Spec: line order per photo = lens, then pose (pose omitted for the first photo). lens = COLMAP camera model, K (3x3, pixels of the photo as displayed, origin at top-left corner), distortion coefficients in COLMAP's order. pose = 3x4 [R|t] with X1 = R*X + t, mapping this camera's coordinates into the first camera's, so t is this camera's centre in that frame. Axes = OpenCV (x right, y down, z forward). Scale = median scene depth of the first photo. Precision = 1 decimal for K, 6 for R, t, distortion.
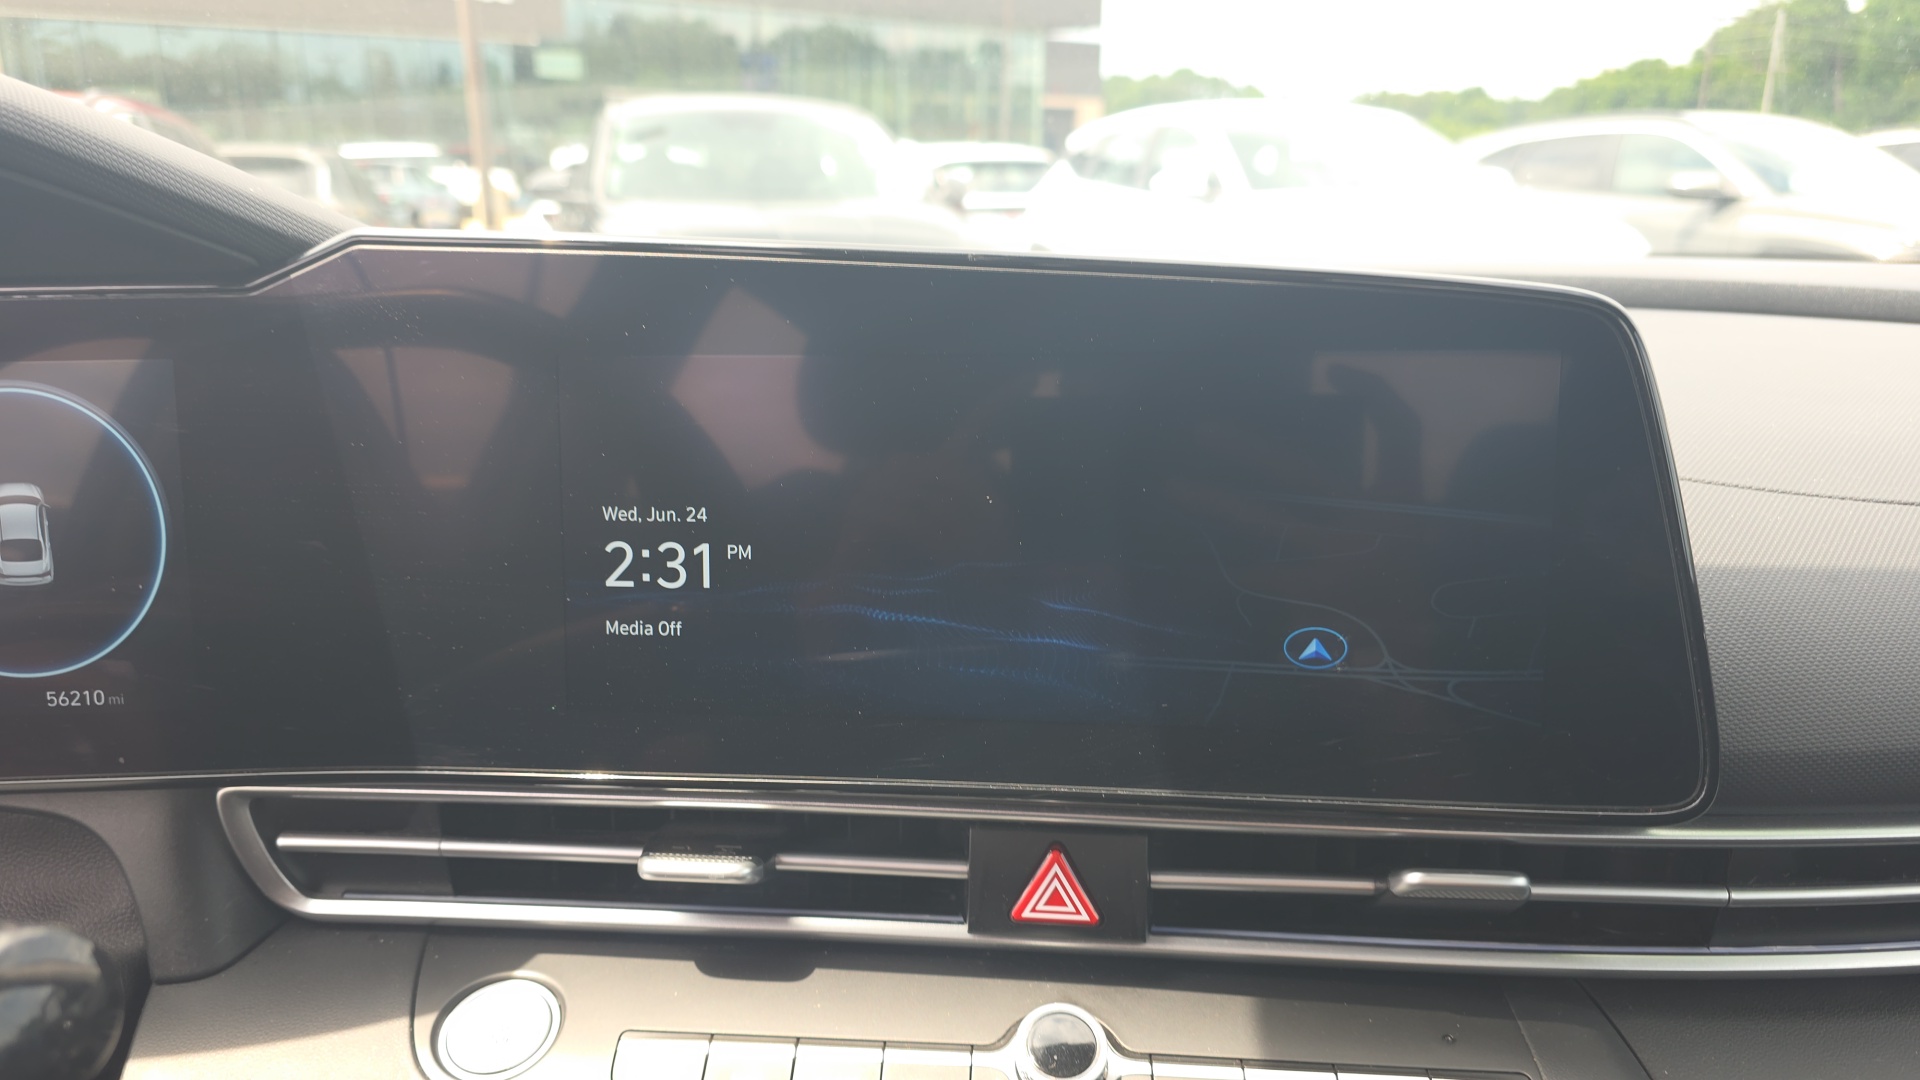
lens RADIAL K [[1328.9, 0, 921.0], [0, 1328.9, 568.2], [0, 0, 1]] dist [0.031947, -0.045306]
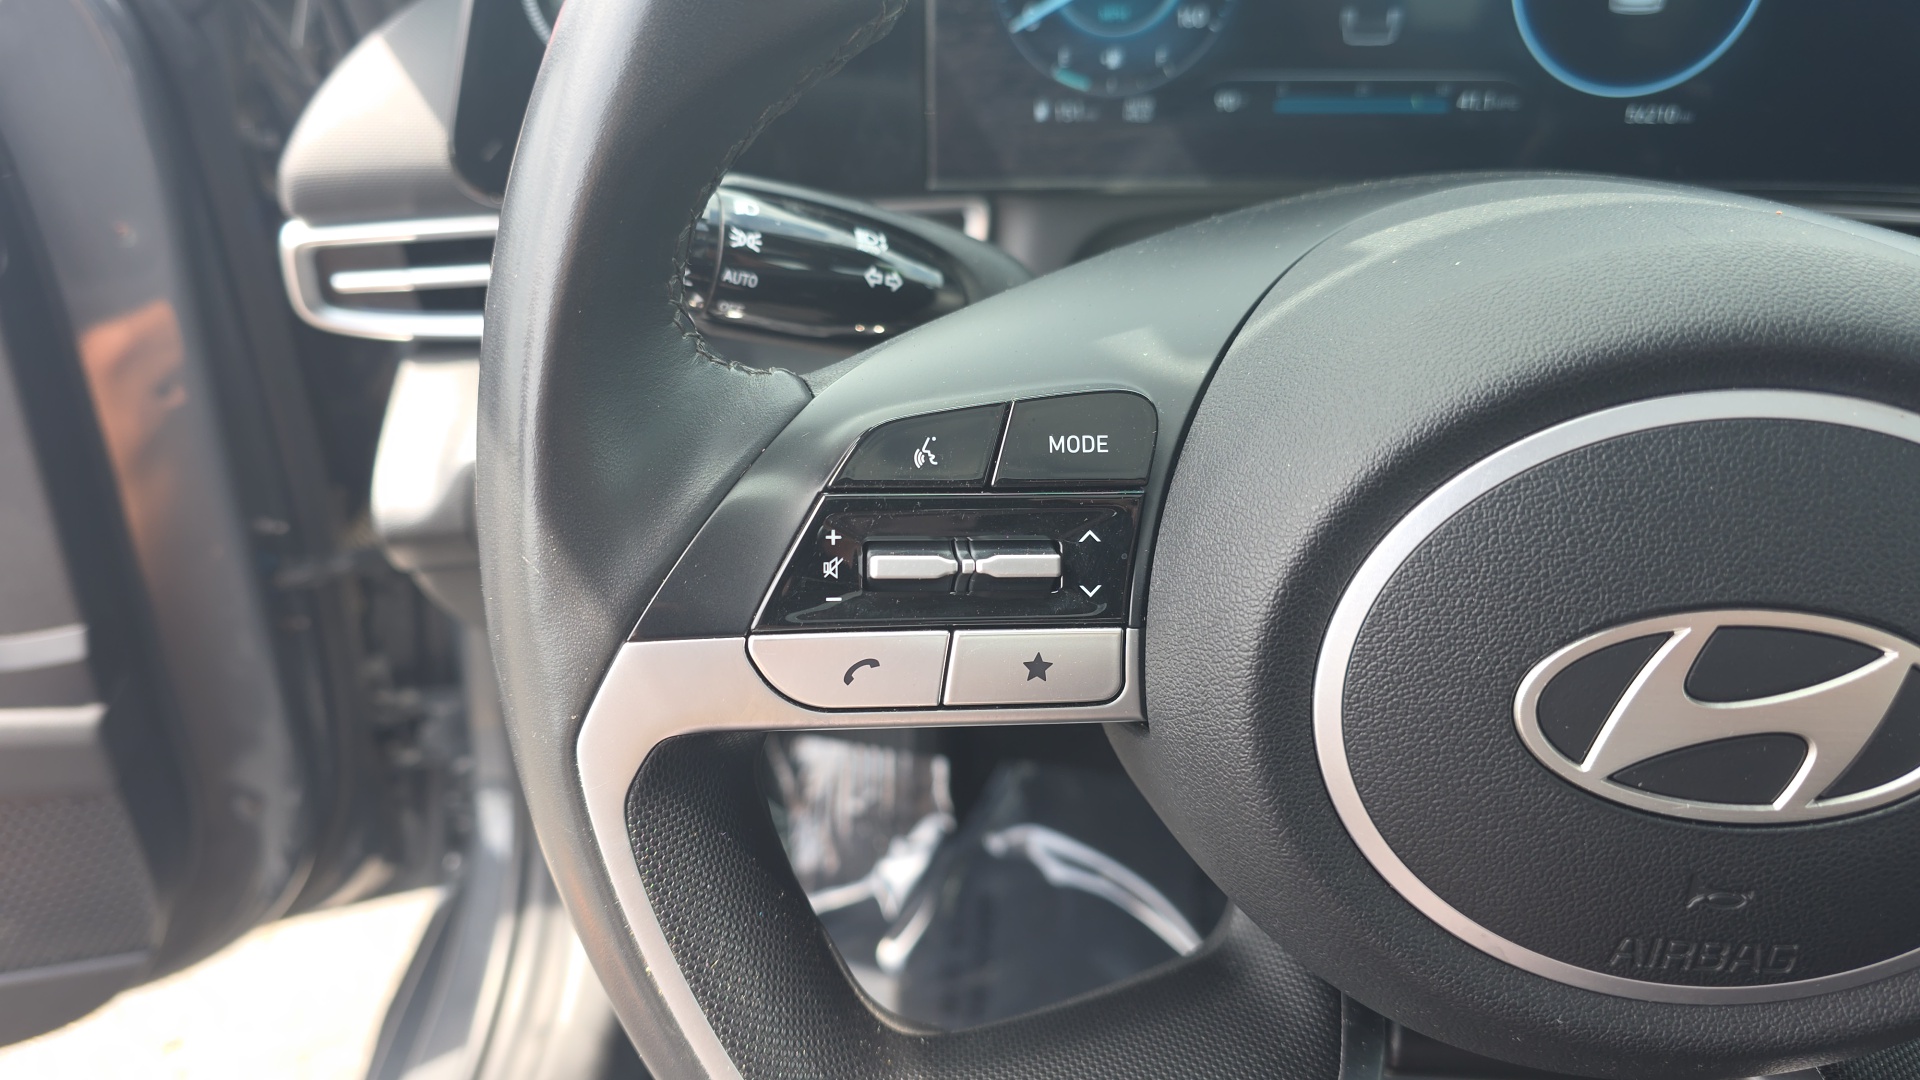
lens RADIAL K [[1358.4, 0, 952.3], [0, 1358.4, 538.2], [0, 0, 1]] dist [0.009298, -0.033036]
pose [[0.991842, 0.063038, -0.110793, -1.087524], [-0.026875, 0.953036, 0.301661, 0.108168], [0.124606, -0.296222, 0.946956, -0.334735]]
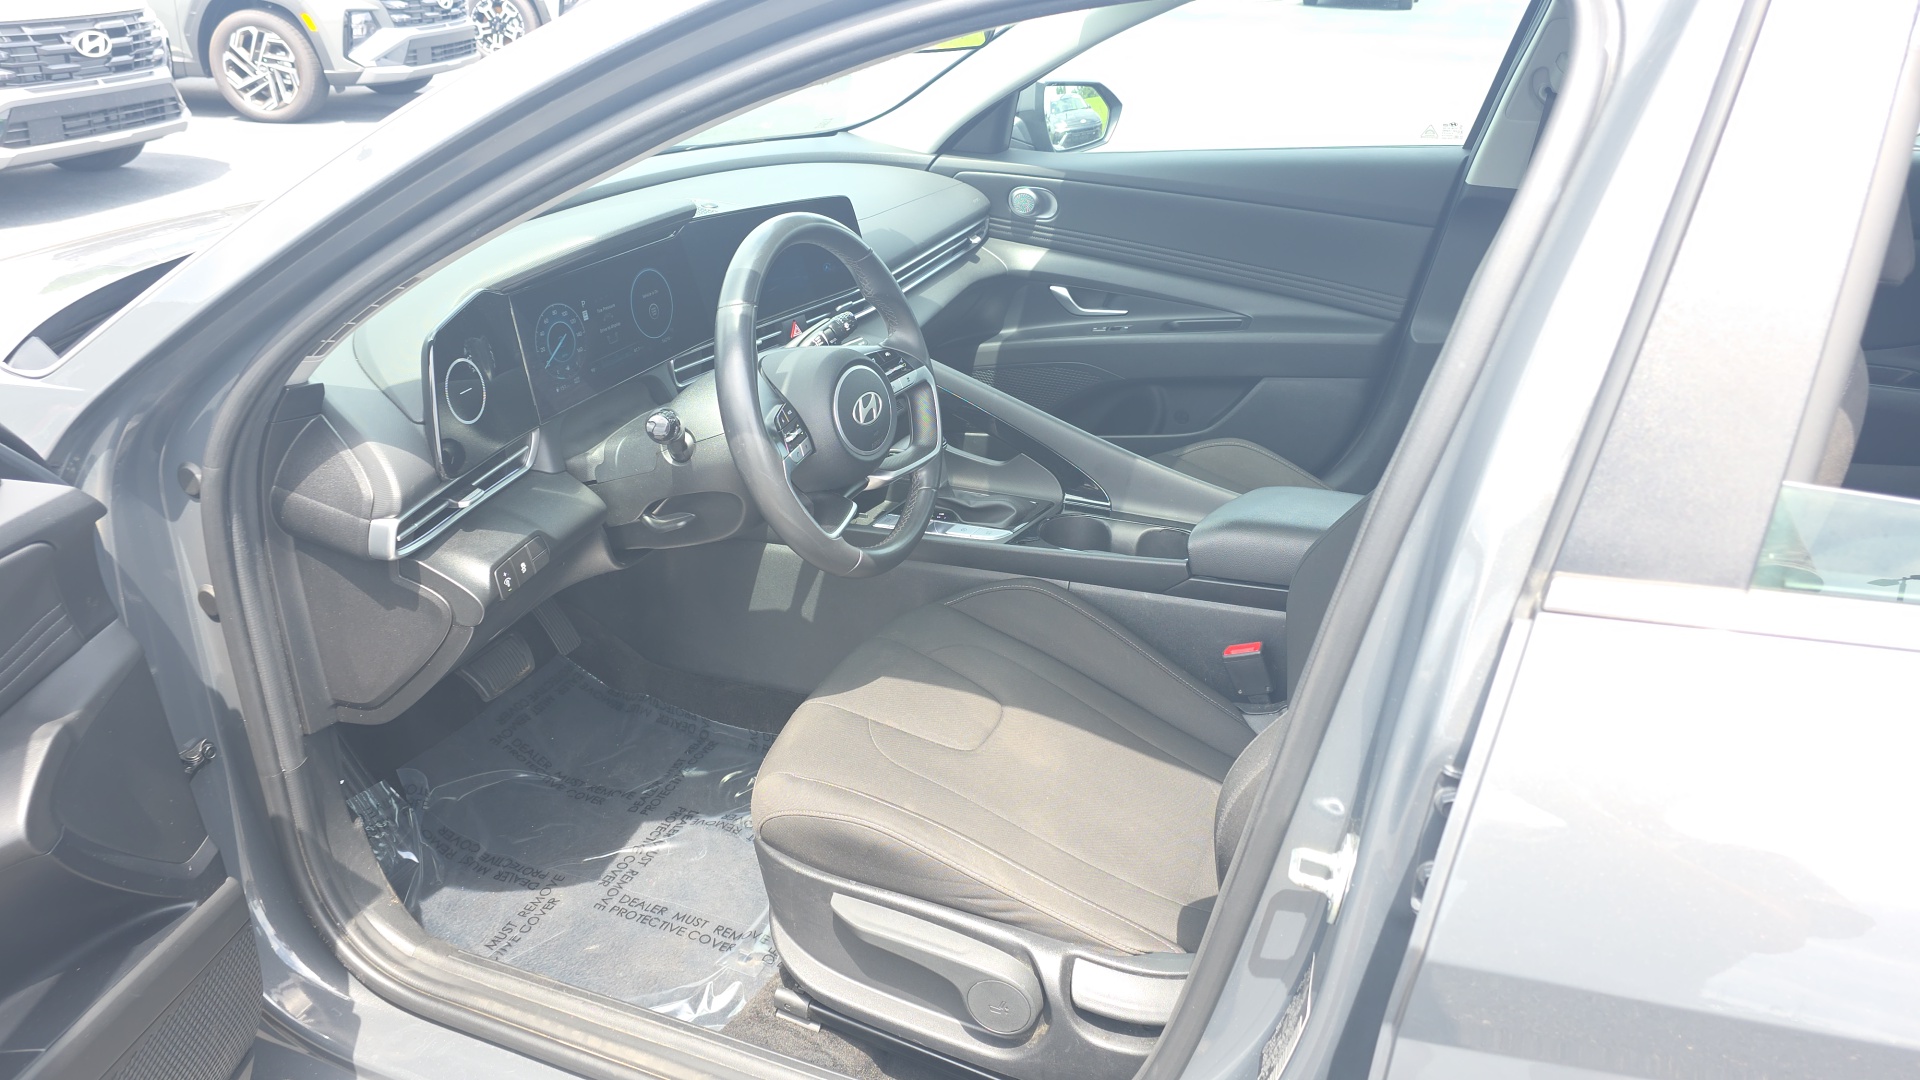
lens RADIAL K [[1262.9, 0, 928.5], [0, 1262.9, 536.3], [0, 0, 1]] dist [0.072248, -0.062444]
pose [[0.447162, -0.376240, 0.811474, -3.789829], [0.201668, 0.926277, 0.318339, -0.444277], [-0.871422, 0.021300, 0.490071, -1.717788]]
